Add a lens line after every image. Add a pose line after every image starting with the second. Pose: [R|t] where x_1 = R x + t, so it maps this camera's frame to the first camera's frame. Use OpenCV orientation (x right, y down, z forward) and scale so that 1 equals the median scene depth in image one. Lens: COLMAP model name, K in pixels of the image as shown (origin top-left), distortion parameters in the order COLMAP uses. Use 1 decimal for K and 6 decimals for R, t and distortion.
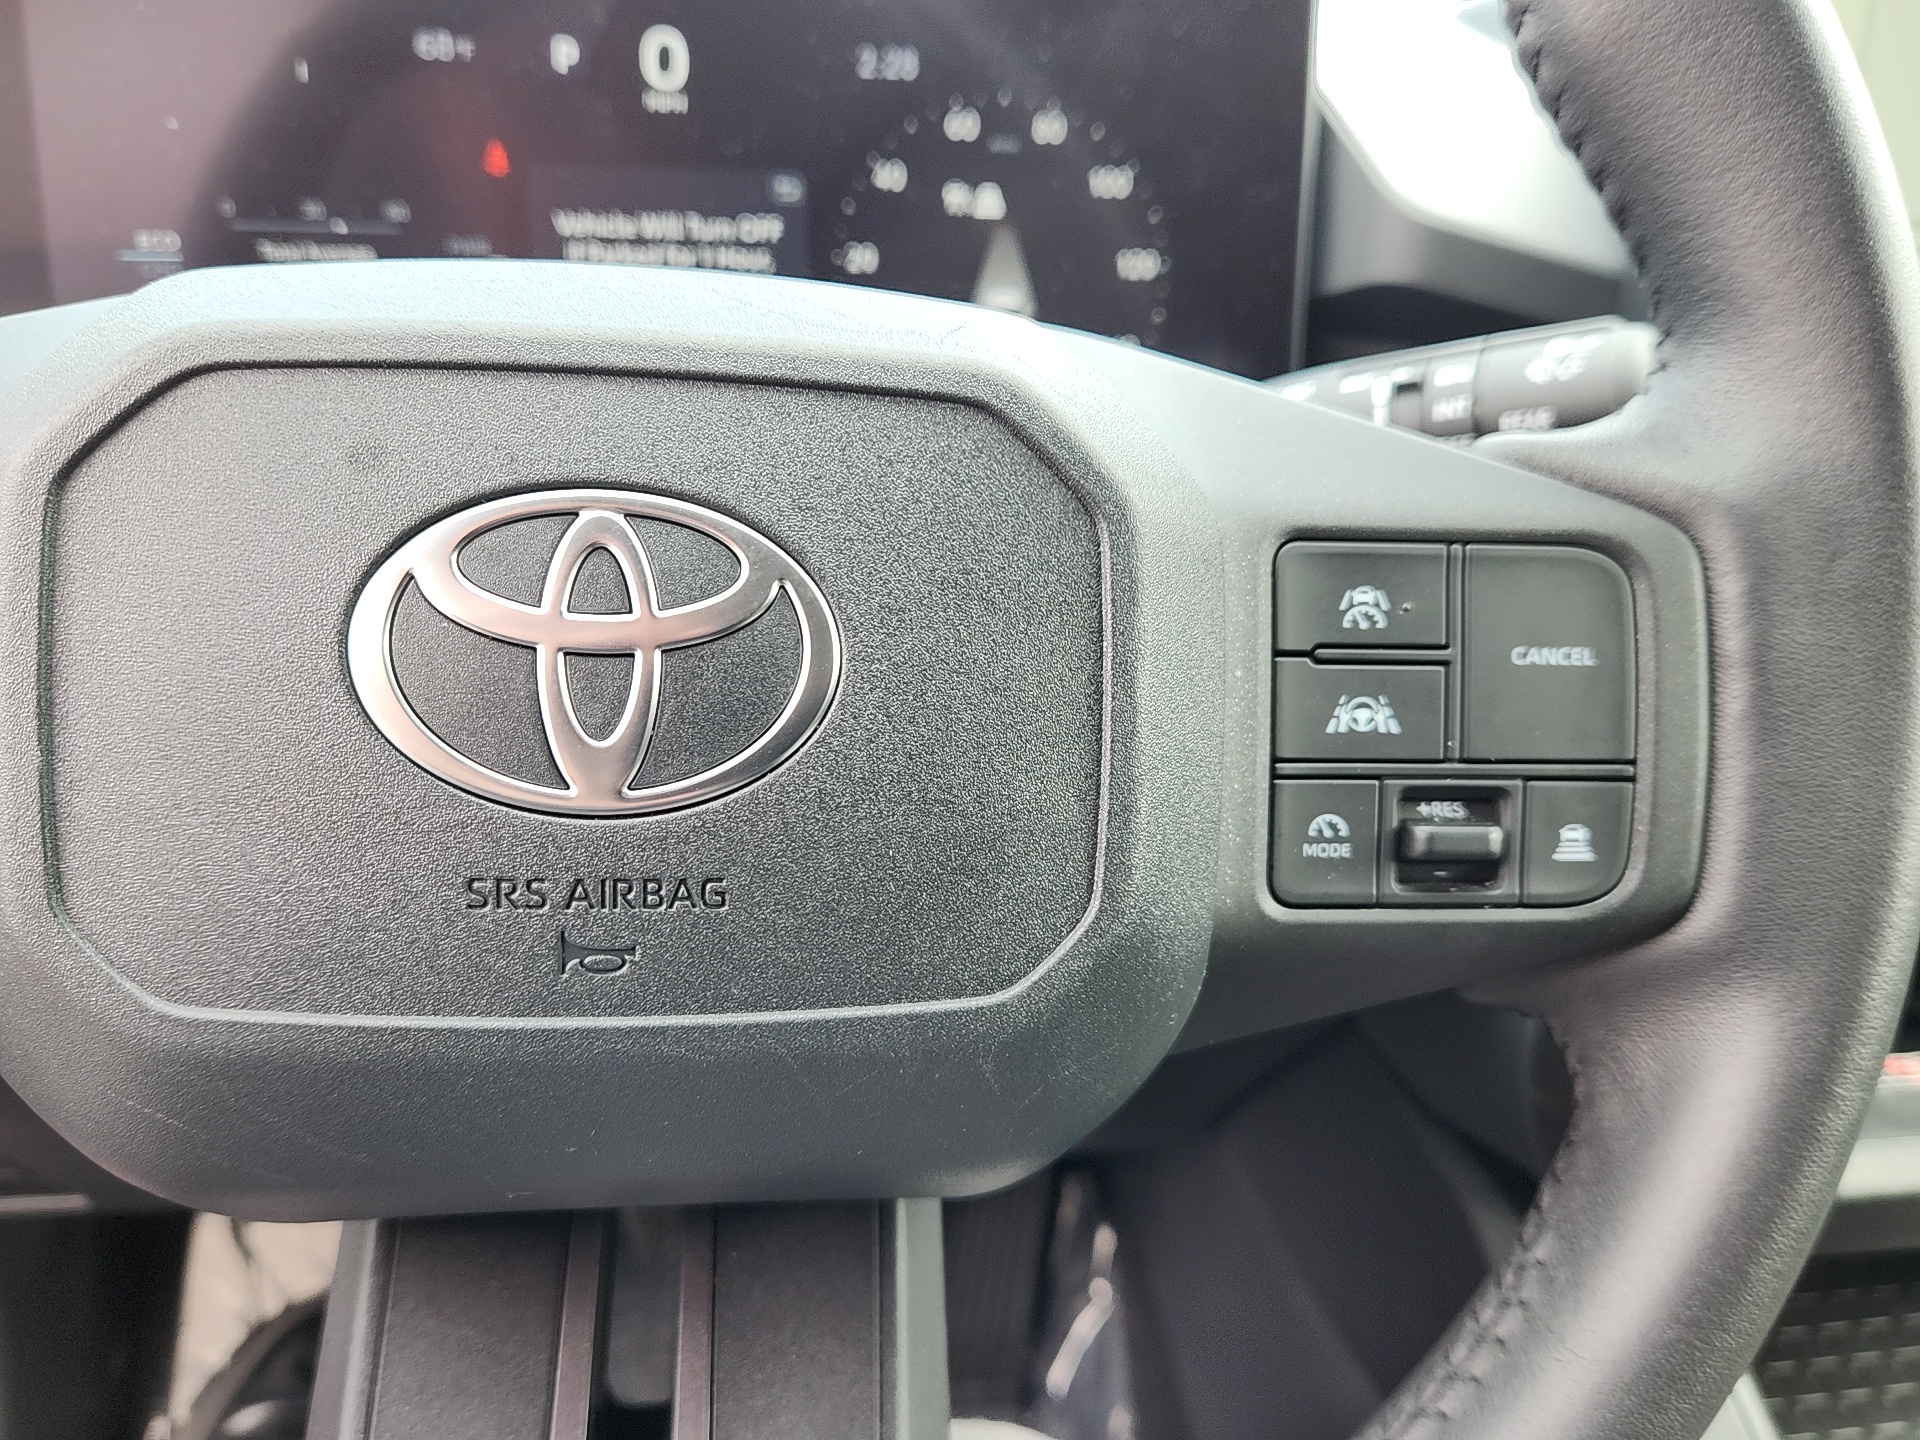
lens RADIAL K [[1583.3, 0, 989.6], [0, 1583.3, 721.5], [0, 0, 1]] dist [0.058873, -0.059392]
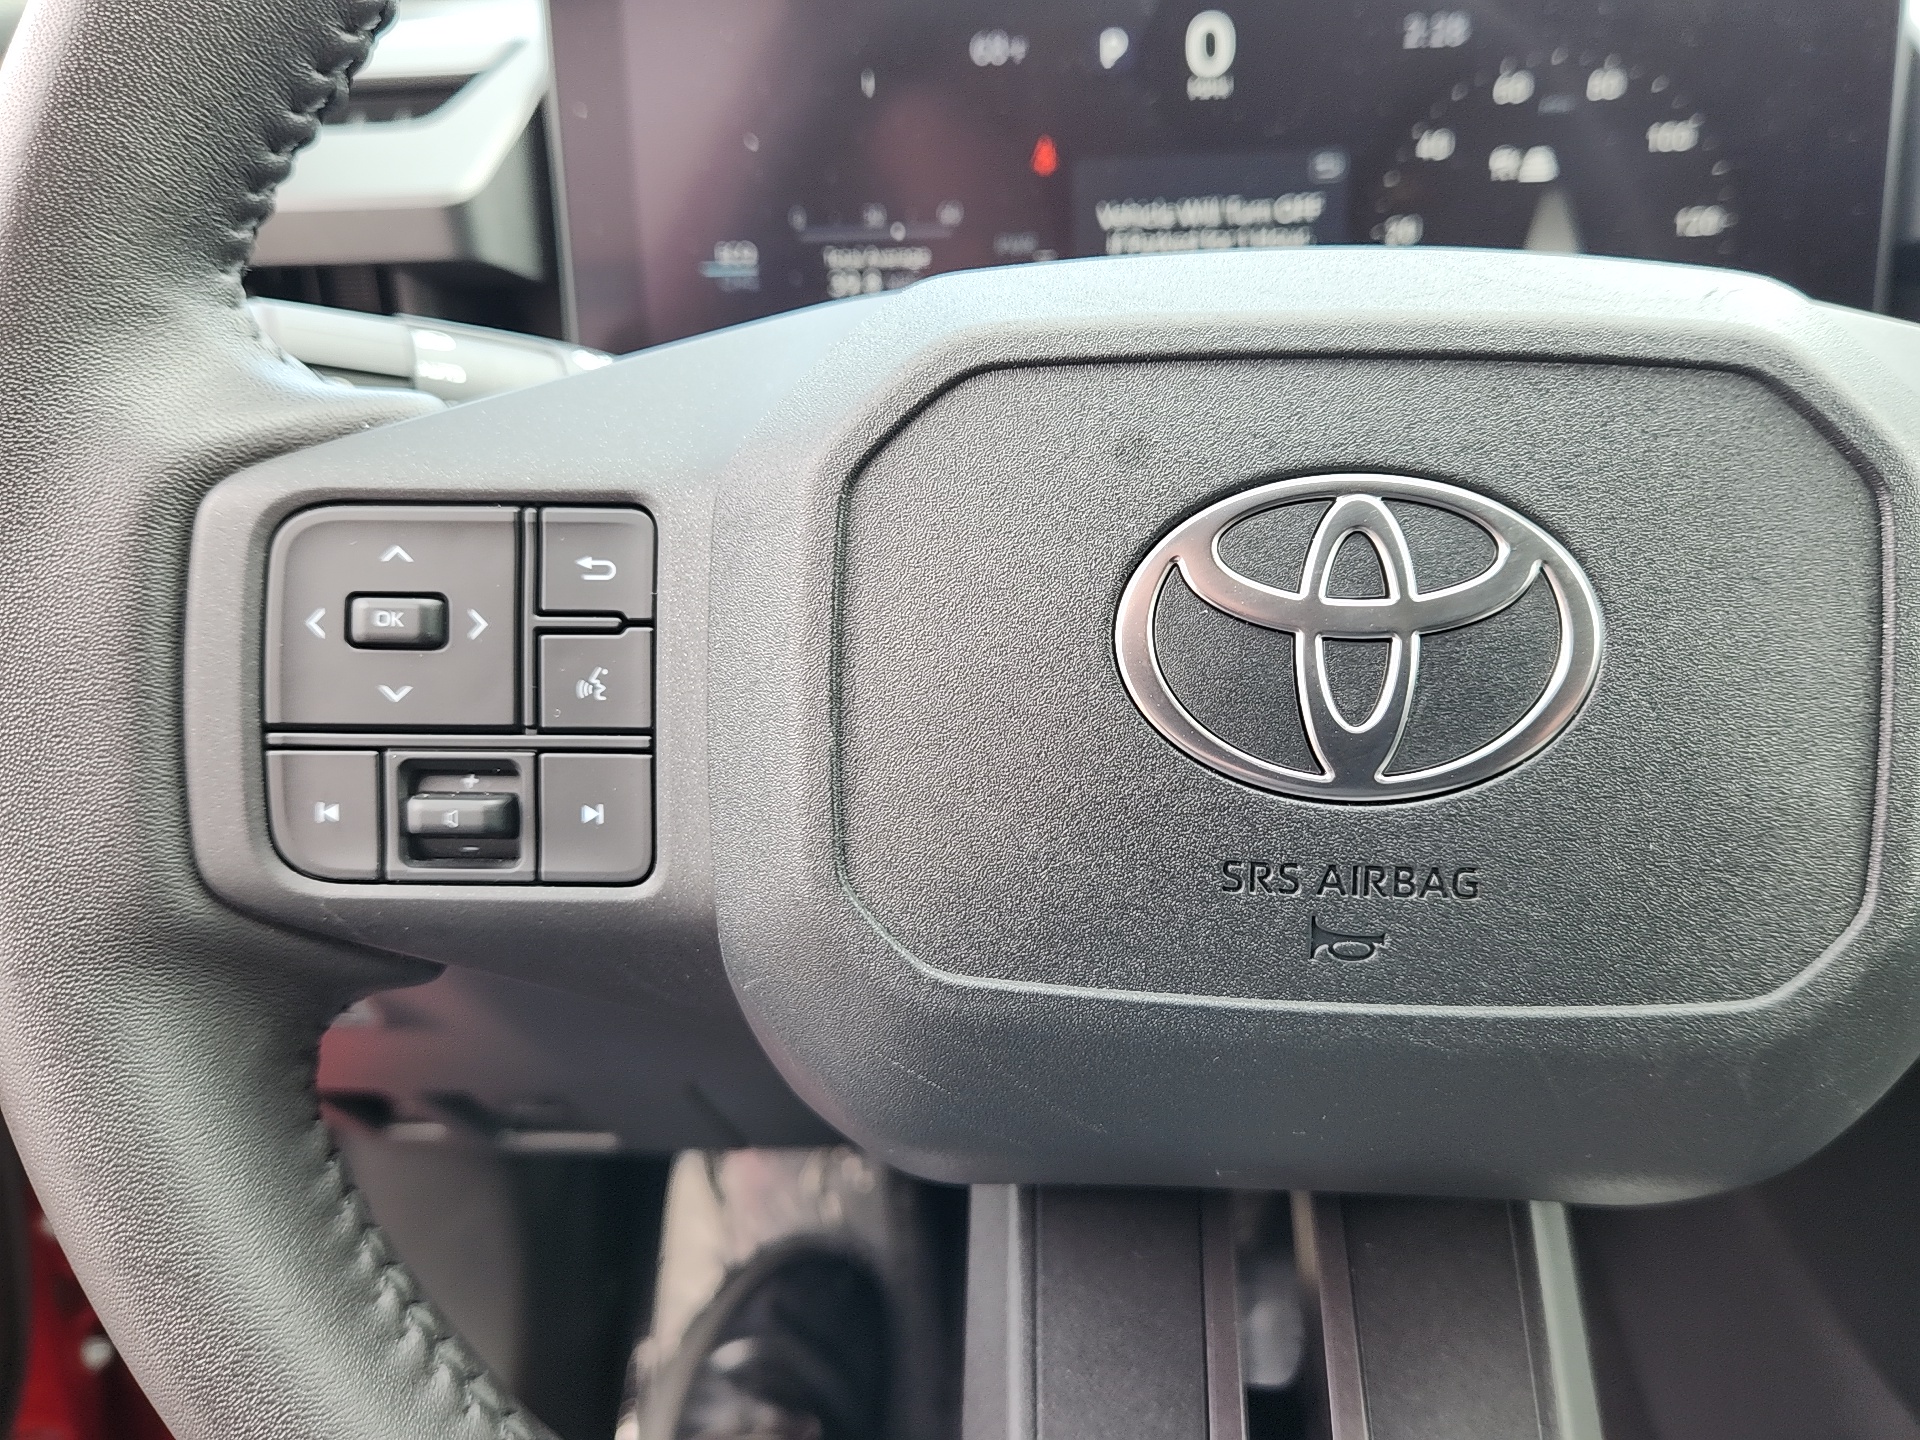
lens RADIAL K [[1583.3, 0, 1022.5], [0, 1583.3, 713.9], [0, 0, 1]] dist [0.058873, -0.059392]
pose [[0.980631, 0.006205, -0.195766, -0.238786], [-0.005121, 0.999969, 0.006044, -0.000636], [0.195797, -0.004924, 0.980632, -0.015258]]
